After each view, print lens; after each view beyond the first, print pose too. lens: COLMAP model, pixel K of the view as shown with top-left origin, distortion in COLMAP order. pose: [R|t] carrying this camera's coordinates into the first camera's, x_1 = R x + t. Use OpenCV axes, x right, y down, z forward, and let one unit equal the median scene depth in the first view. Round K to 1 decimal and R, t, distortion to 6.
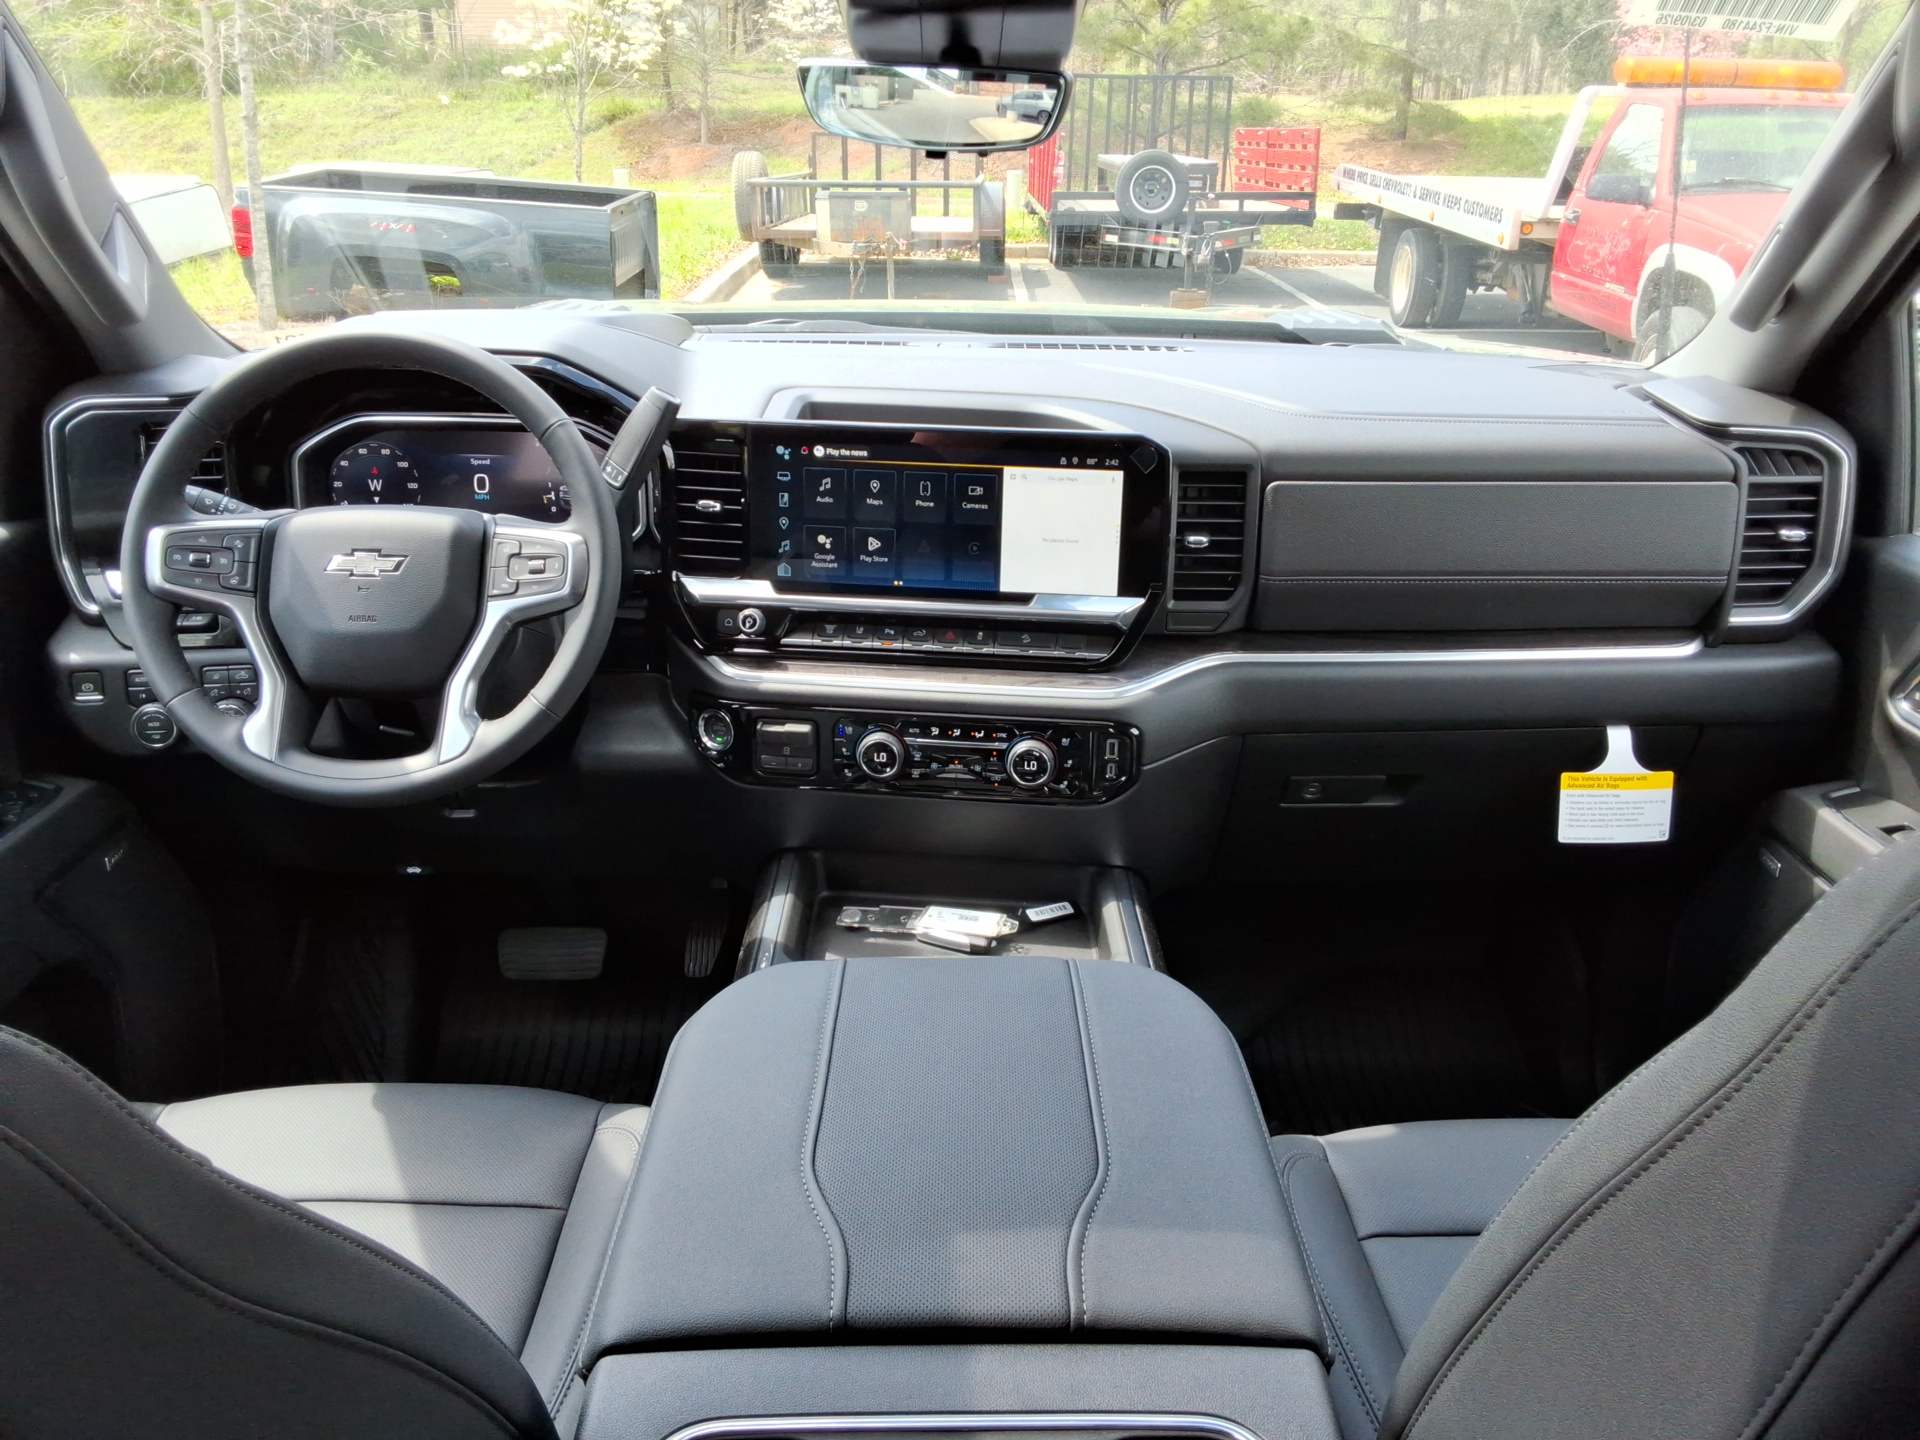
lens RADIAL K [[1546.3, 0, 977.5], [0, 1546.3, 699.2], [0, 0, 1]] dist [0.100975, -0.152869]
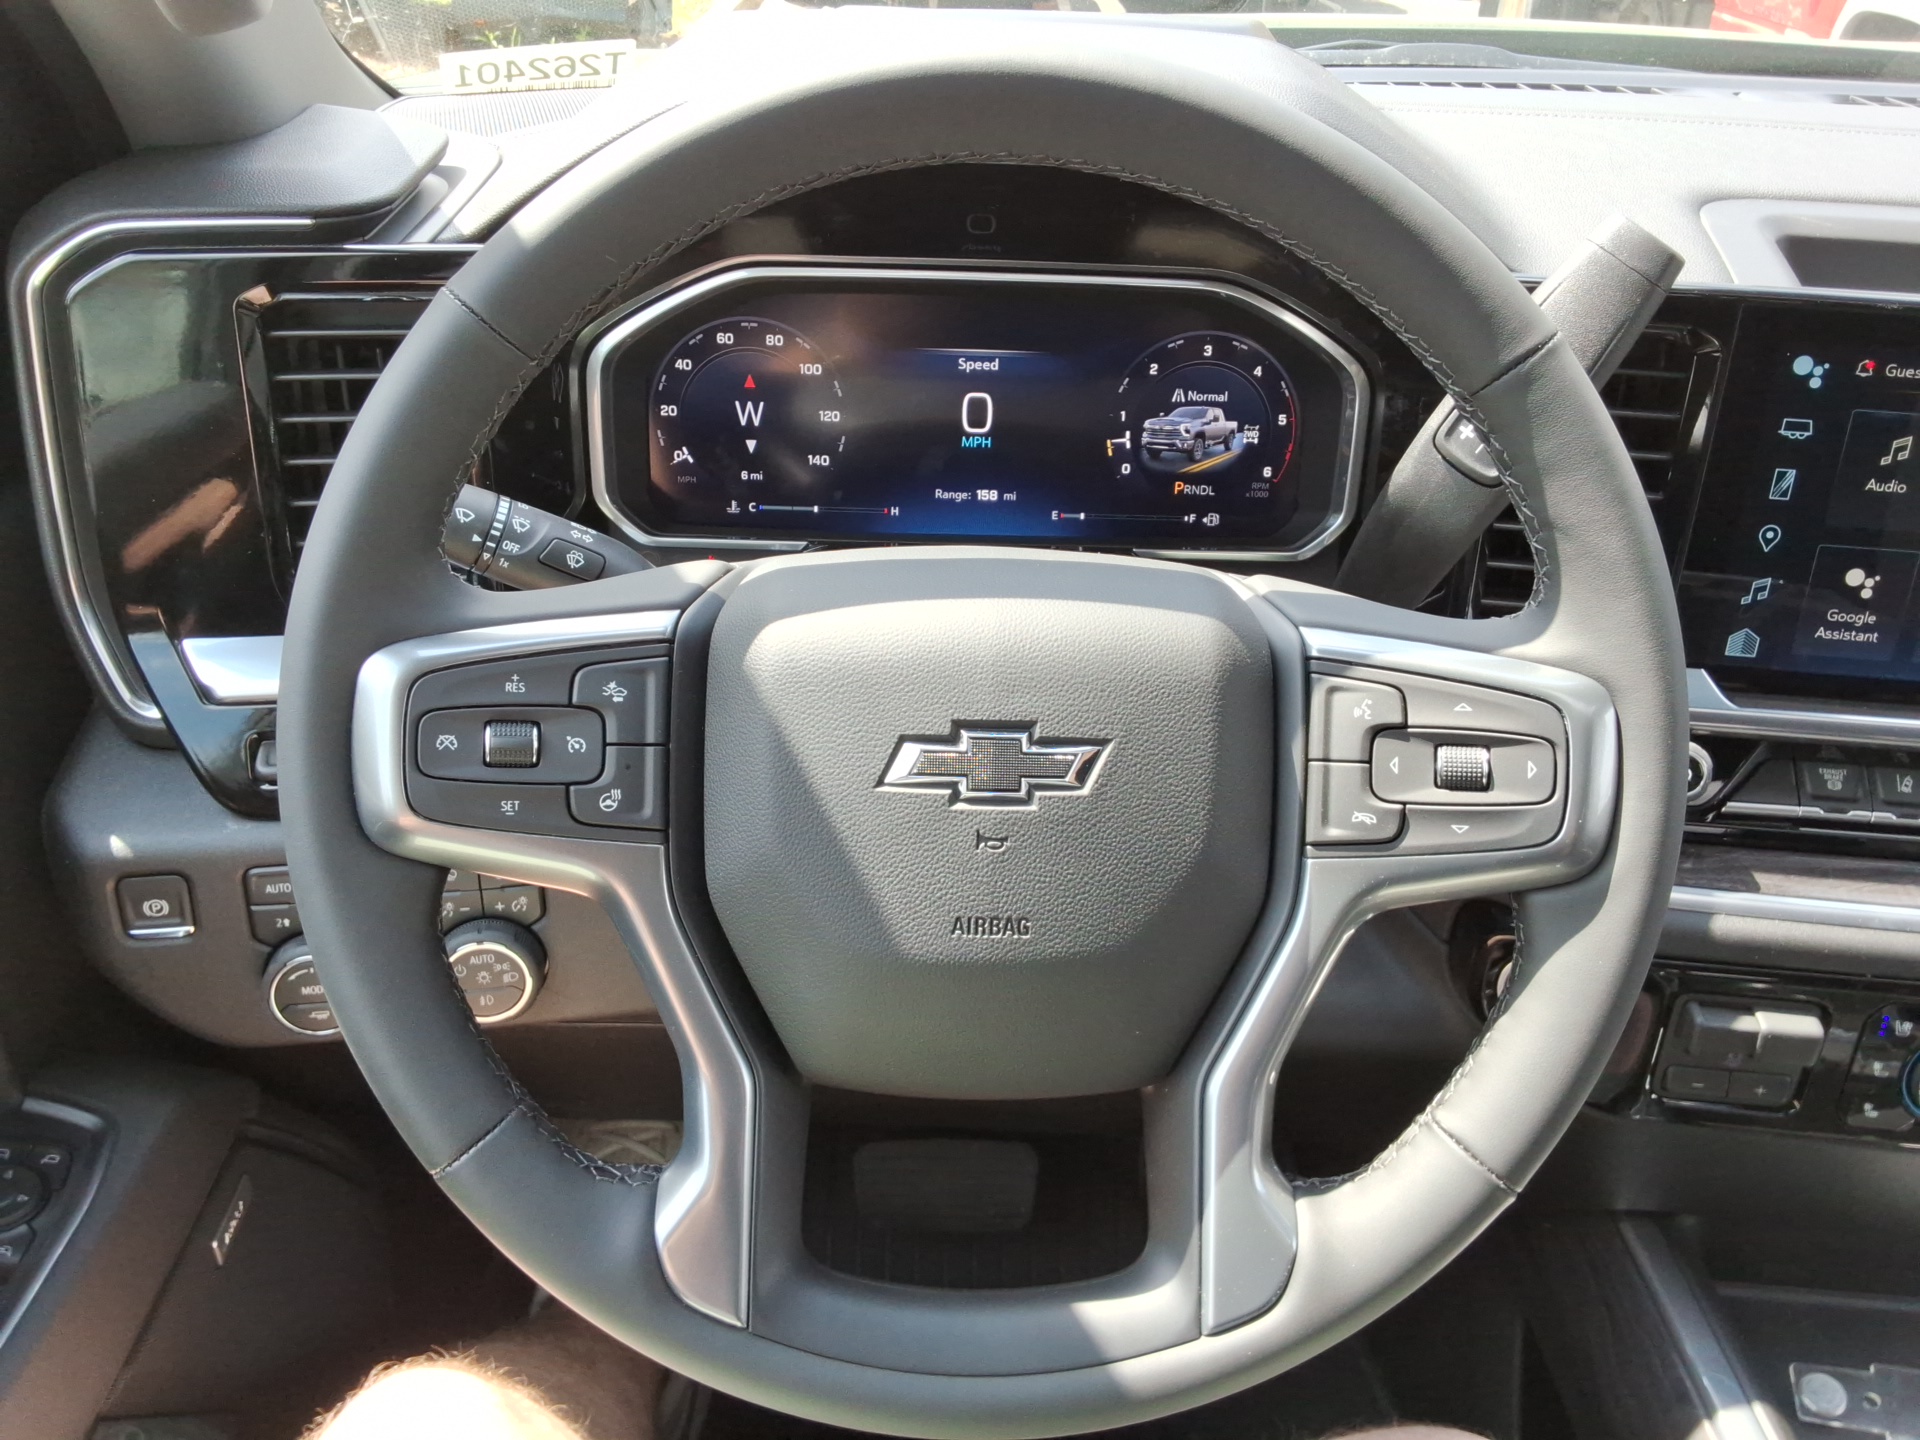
lens RADIAL K [[1546.3, 0, 972.4], [0, 1546.3, 720.1], [0, 0, 1]] dist [0.100975, -0.152869]
pose [[0.999862, 0.011996, 0.011526, -0.348941], [-0.013677, 0.987180, 0.159025, -0.131248], [-0.009470, -0.159161, 0.987207, 0.580998]]
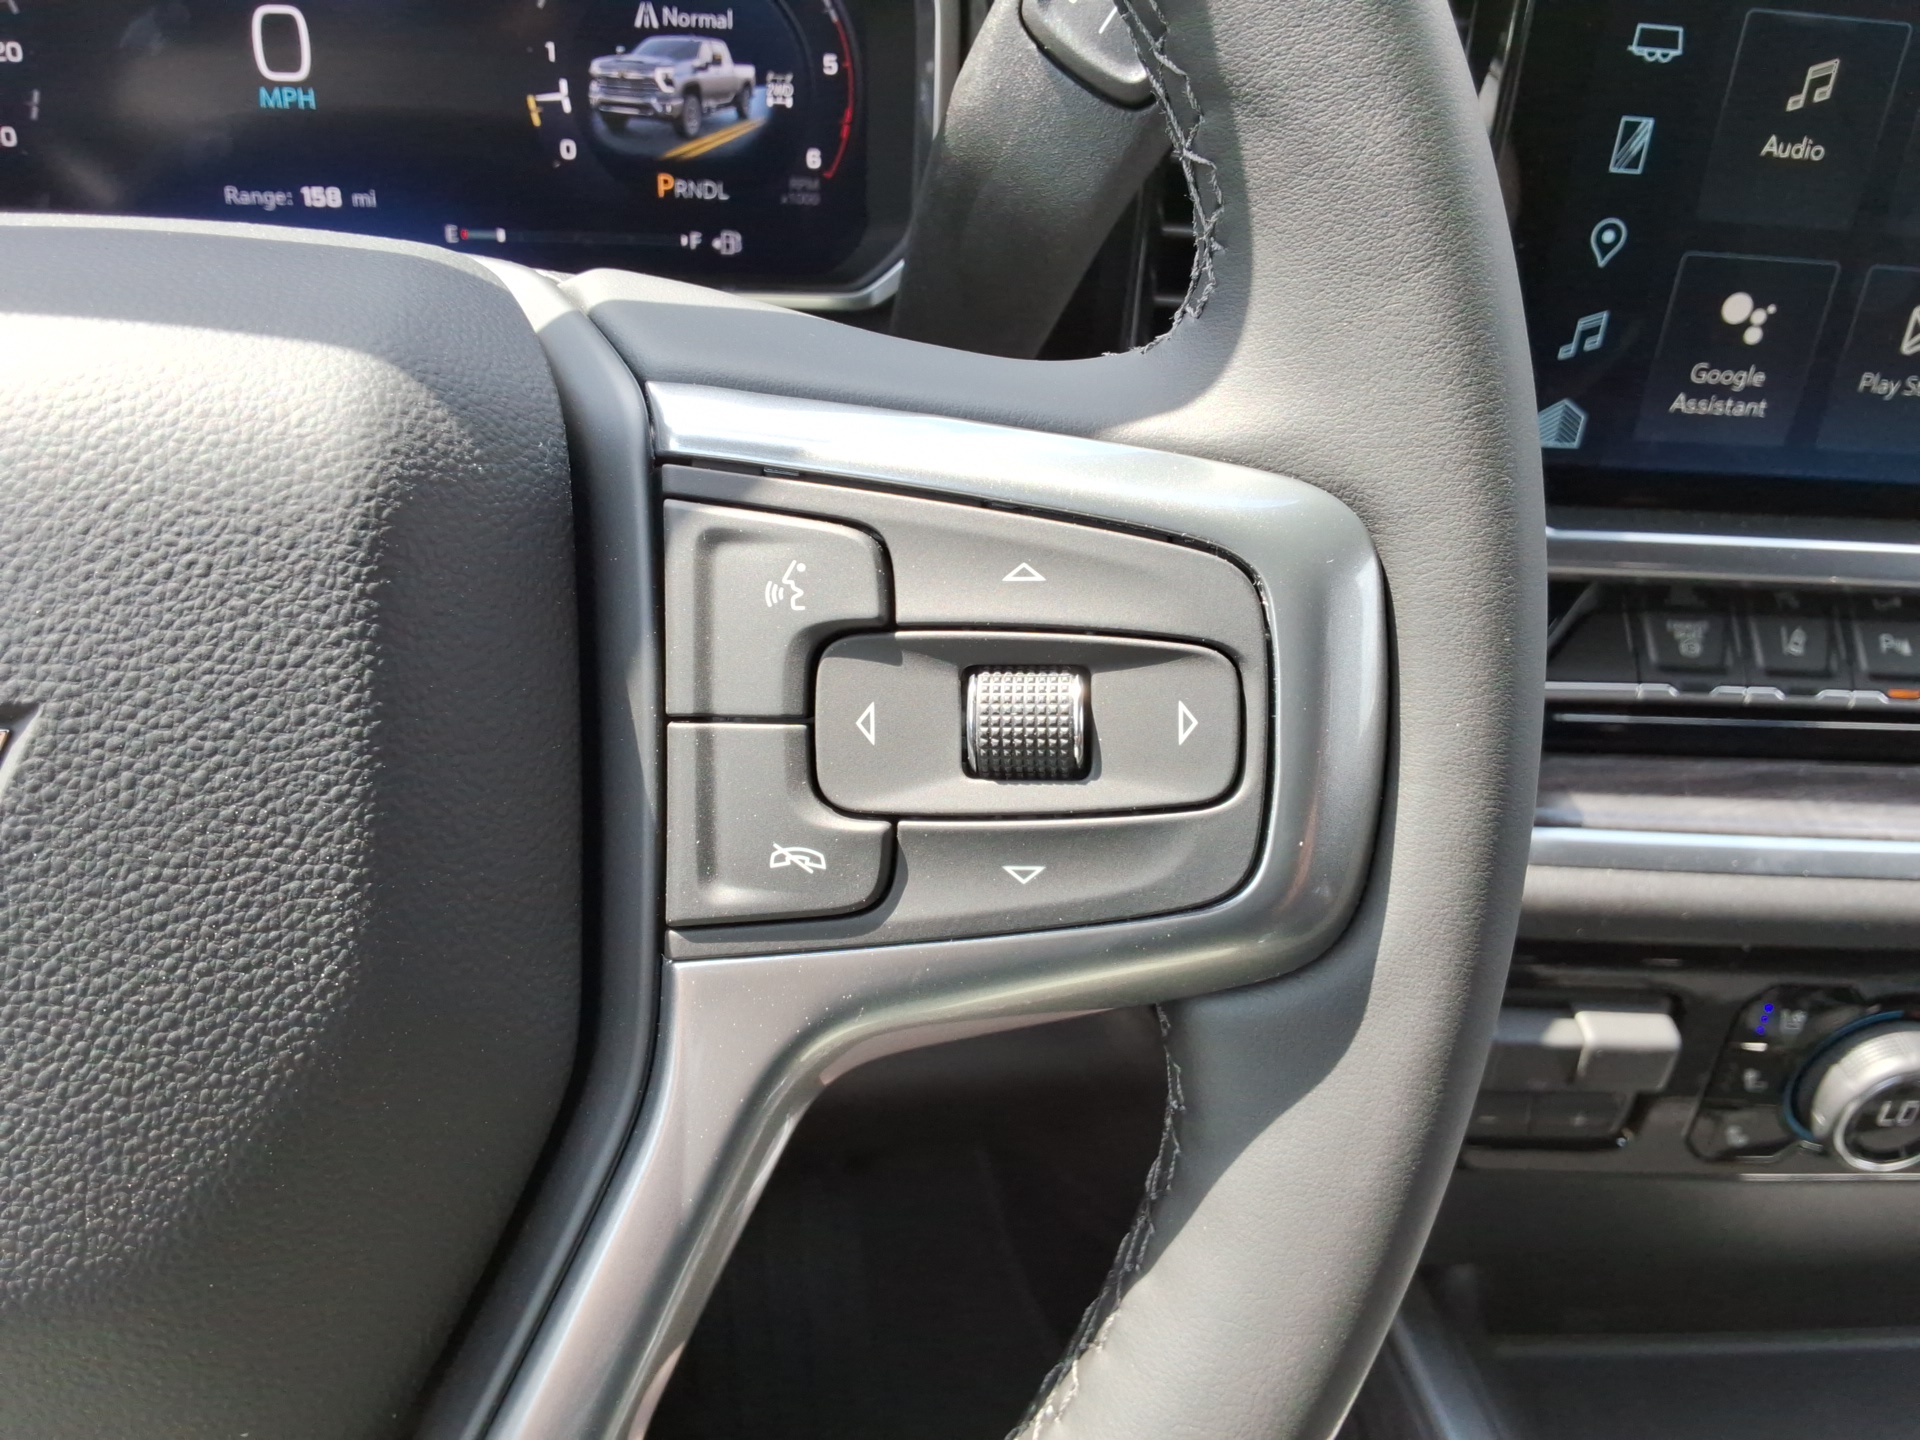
lens RADIAL K [[1546.3, 0, 976.8], [0, 1546.3, 726.5], [0, 0, 1]] dist [0.100975, -0.152869]
pose [[0.985651, -0.043518, 0.163090, -0.272846], [-0.001583, 0.963769, 0.266733, -0.107113], [-0.168789, -0.263164, 0.949871, 0.765242]]
